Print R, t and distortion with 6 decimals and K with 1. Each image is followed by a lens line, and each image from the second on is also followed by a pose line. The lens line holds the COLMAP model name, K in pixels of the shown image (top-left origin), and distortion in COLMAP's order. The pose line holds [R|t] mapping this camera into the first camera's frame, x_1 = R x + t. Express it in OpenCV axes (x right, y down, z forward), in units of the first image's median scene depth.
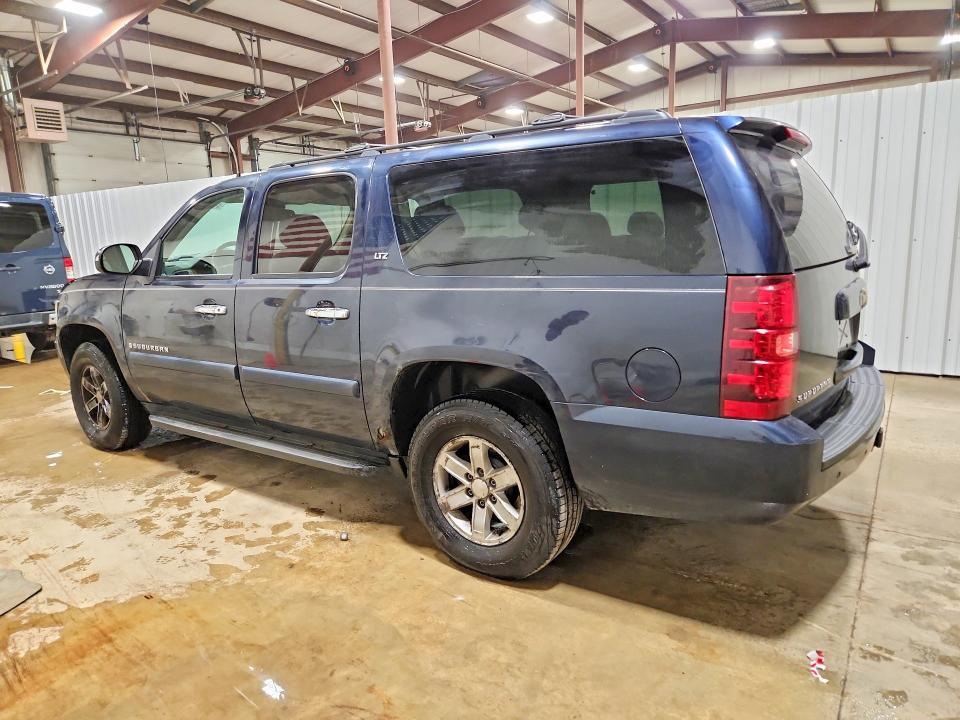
lens RADIAL K [[630.9, 0, 480.0], [0, 630.9, 360.0], [0, 0, 1]] dist [0.131850, -0.087797]
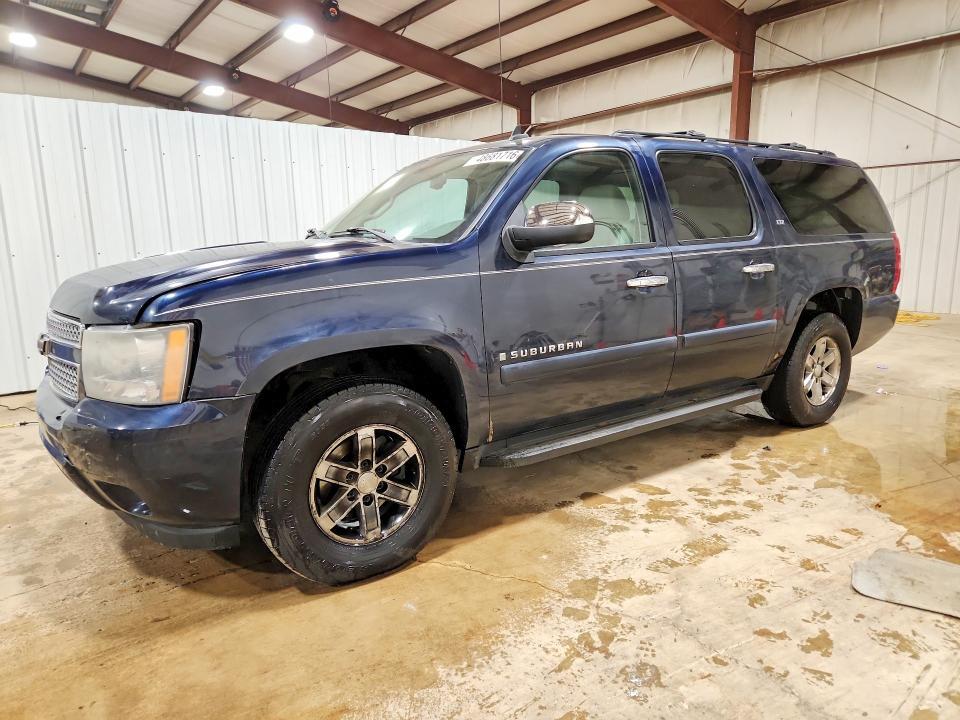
lens RADIAL K [[630.9, 0, 480.0], [0, 630.9, 360.0], [0, 0, 1]] dist [0.131850, -0.087797]
pose [[0.294463, -0.136200, 0.945908, -1.412173], [0.182142, 0.979647, 0.084358, -0.094373], [-0.938145, 0.147449, 0.313277, 0.999832]]
